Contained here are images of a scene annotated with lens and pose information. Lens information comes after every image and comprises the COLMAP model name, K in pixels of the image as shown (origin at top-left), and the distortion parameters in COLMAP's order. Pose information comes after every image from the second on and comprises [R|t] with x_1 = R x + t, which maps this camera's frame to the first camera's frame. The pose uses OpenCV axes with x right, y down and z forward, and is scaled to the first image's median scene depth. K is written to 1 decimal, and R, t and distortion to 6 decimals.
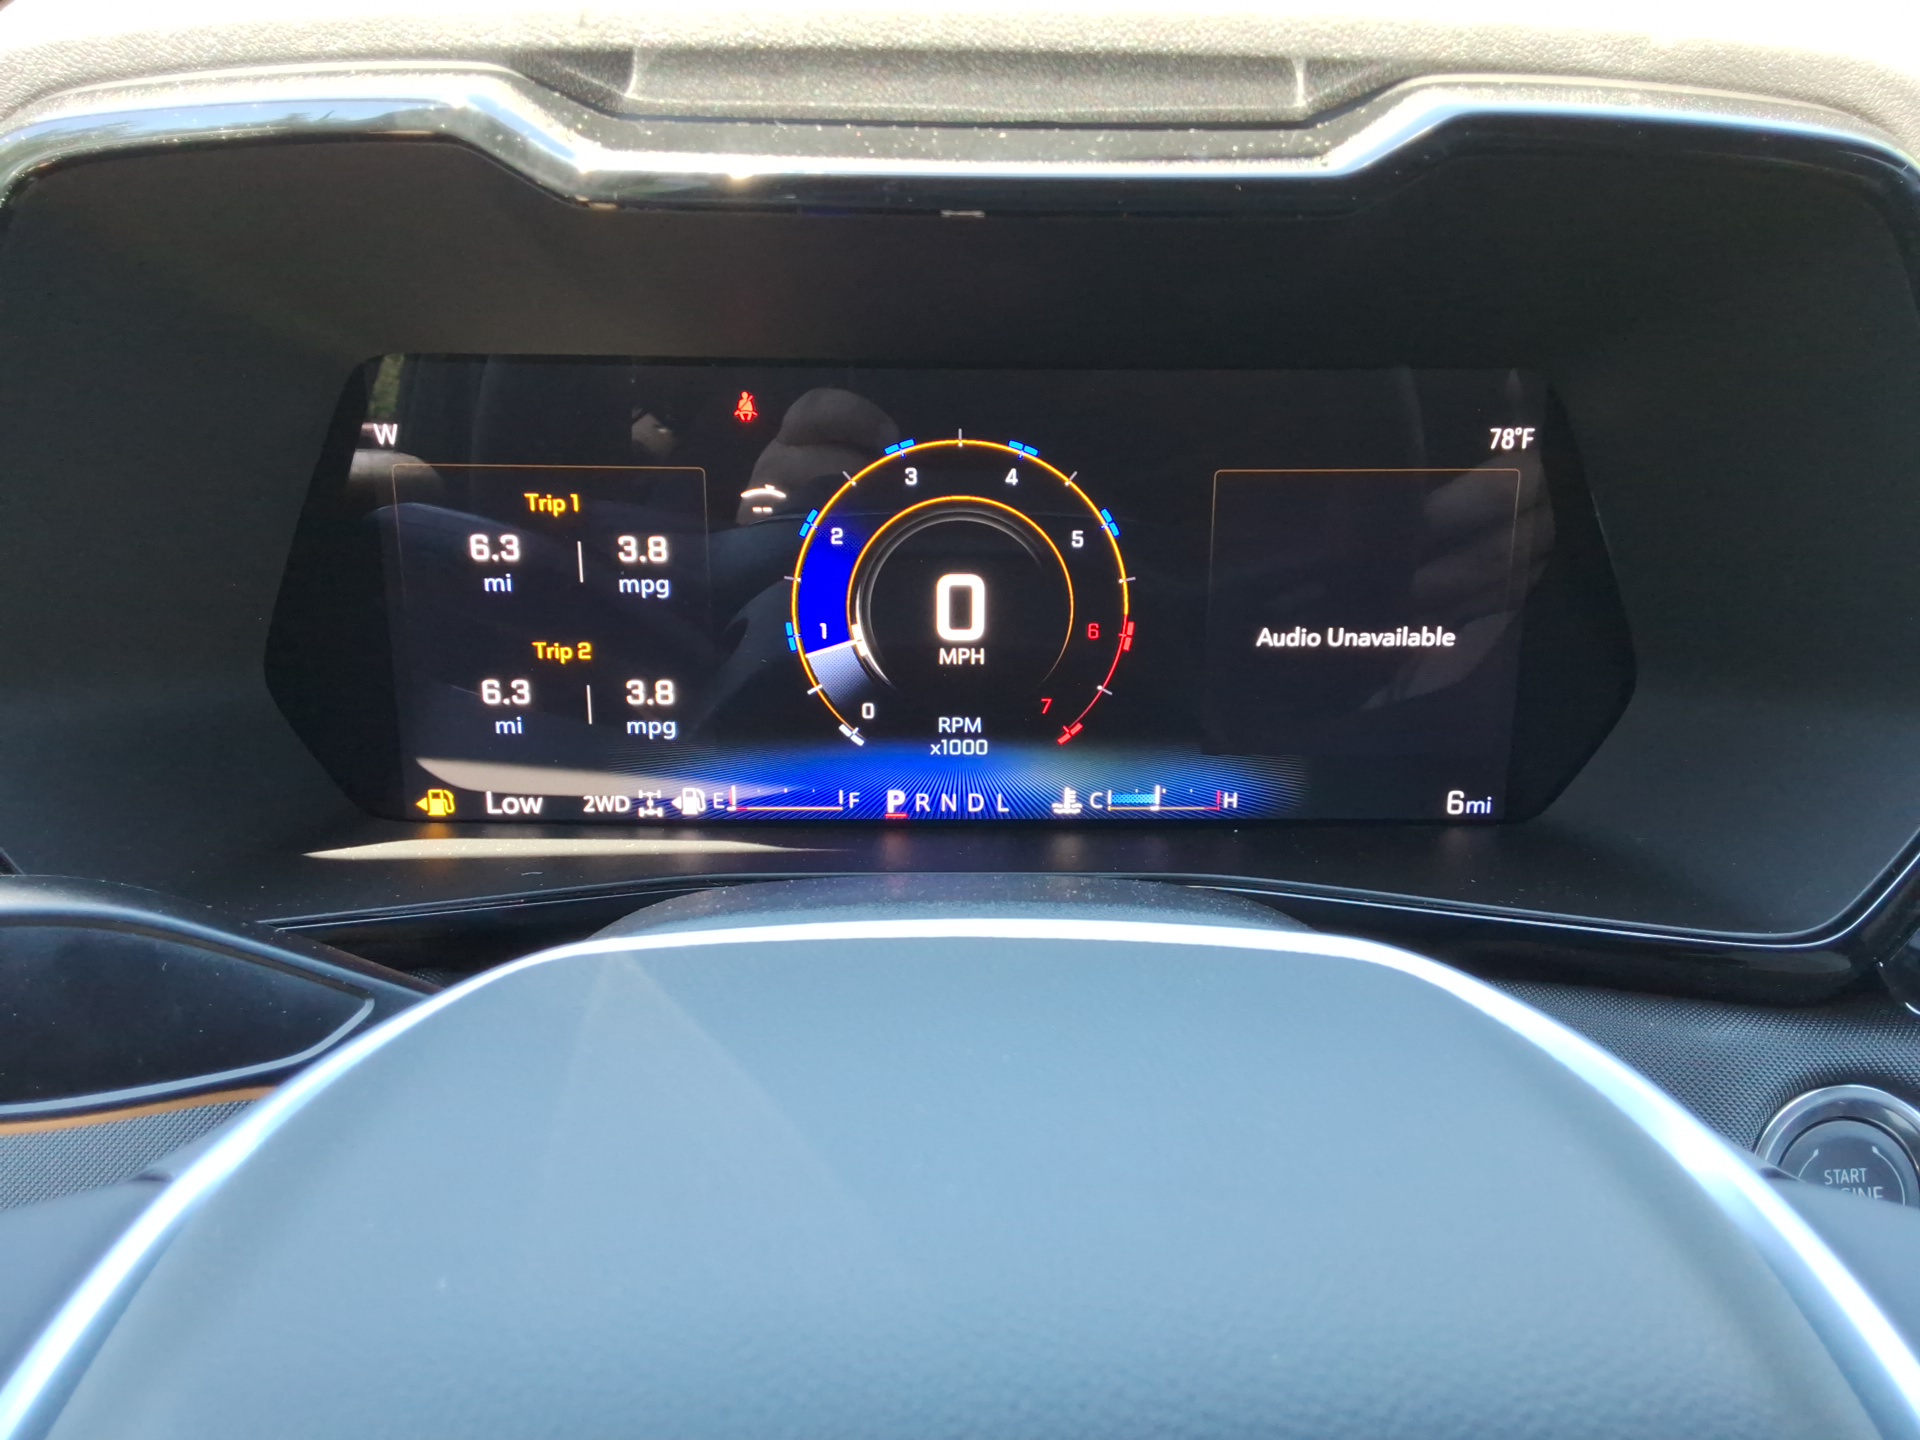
lens RADIAL K [[1555.4, 0, 976.7], [0, 1555.4, 713.5], [0, 0, 1]] dist [0.073864, -0.105791]
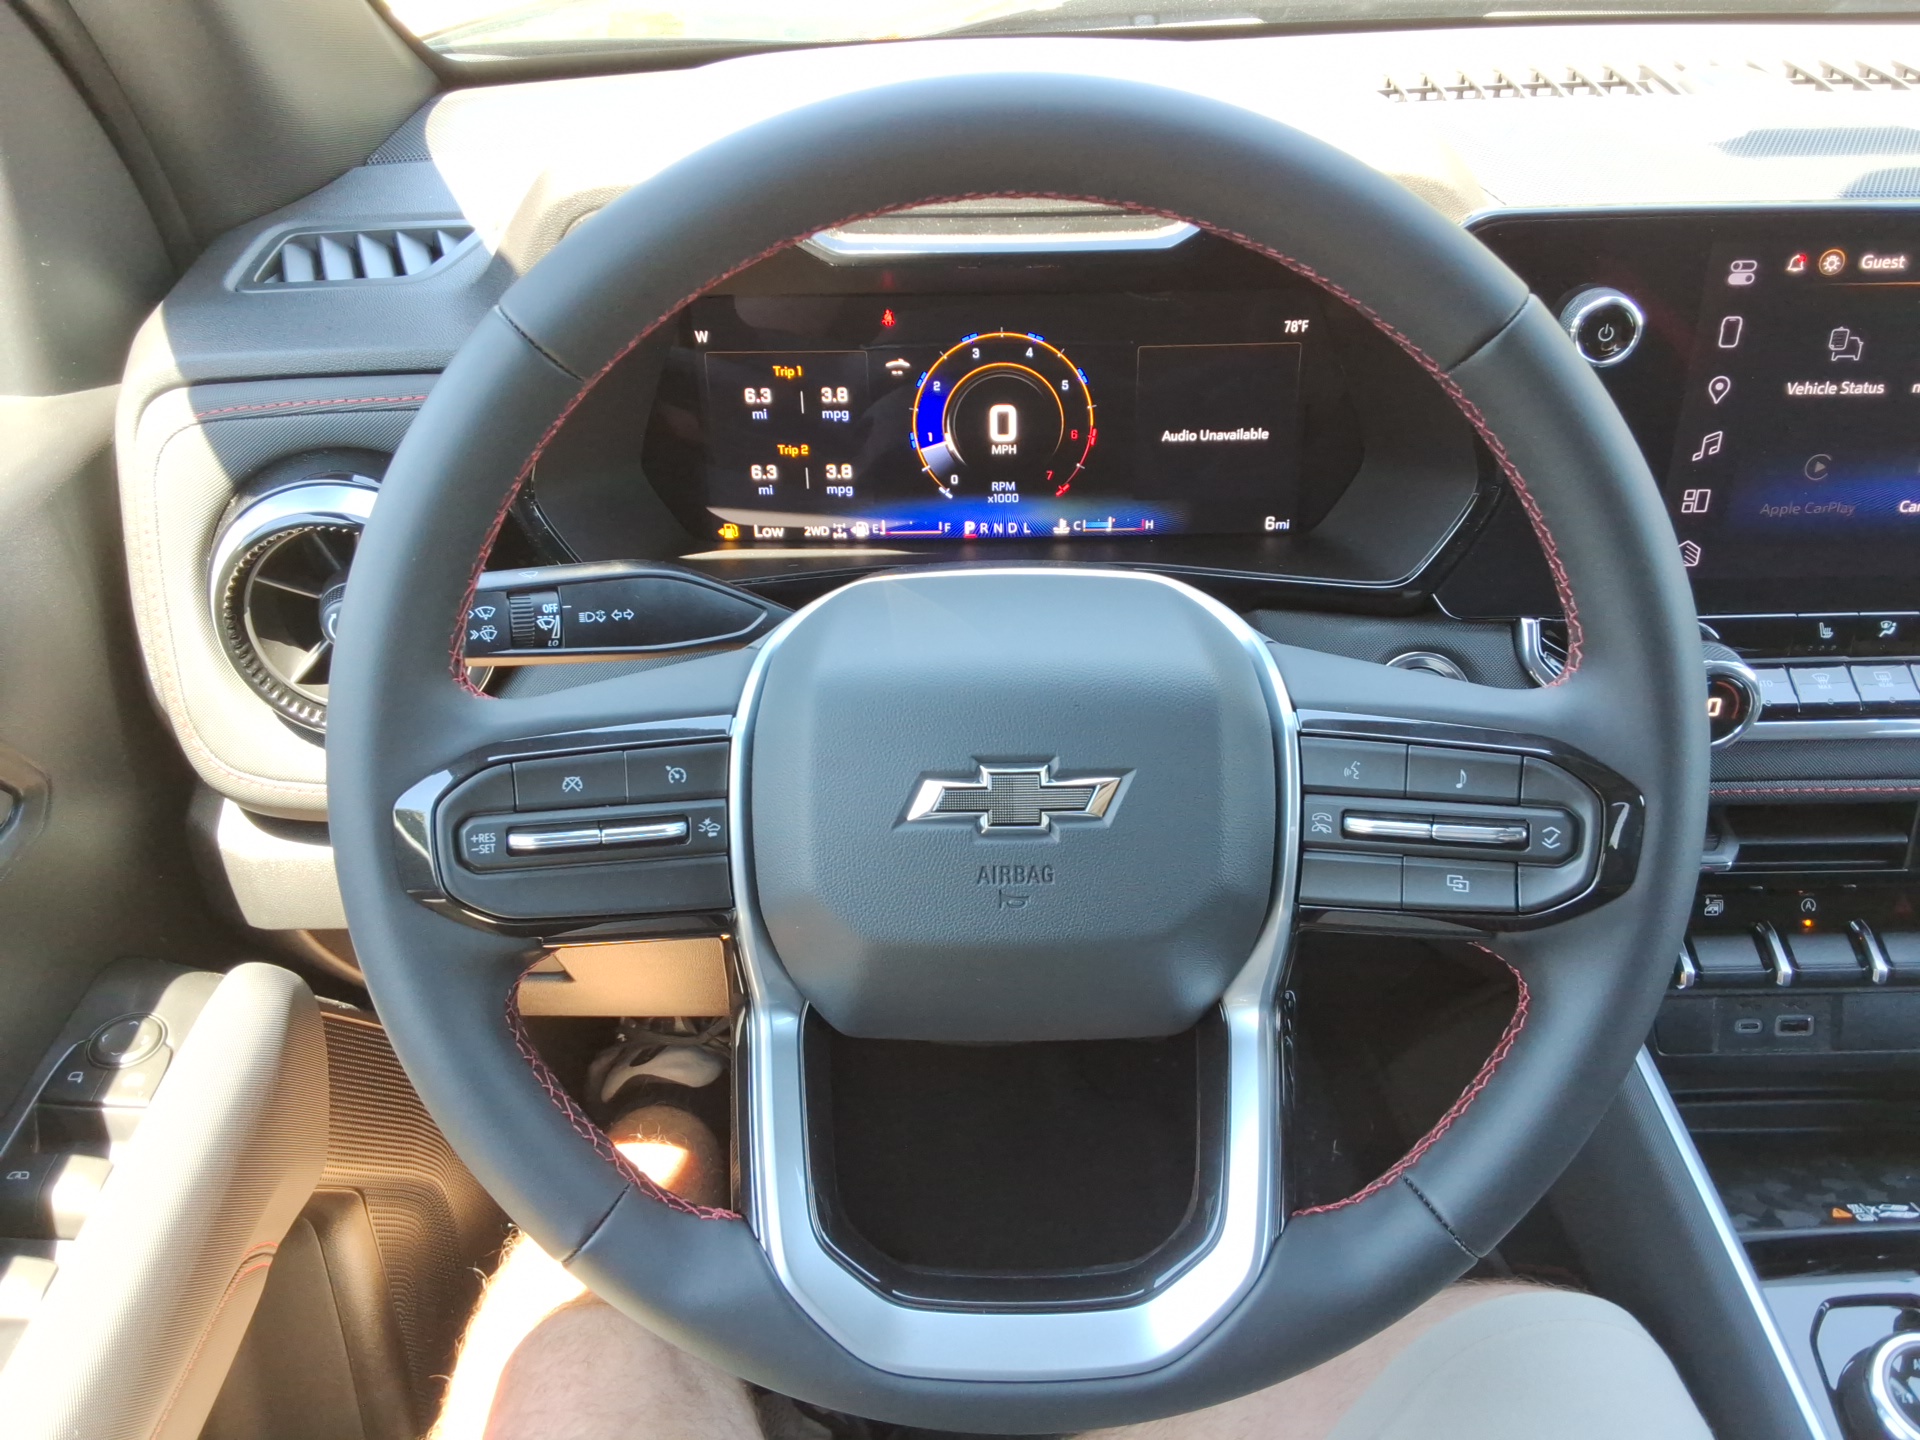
lens RADIAL K [[1541.1, 0, 982.5], [0, 1541.1, 712.1], [0, 0, 1]] dist [0.113679, -0.184846]
pose [[0.999568, -0.011280, -0.027122, 0.011598], [0.015798, 0.984857, 0.172646, -0.047741], [0.024764, -0.173000, 0.984610, -0.899739]]
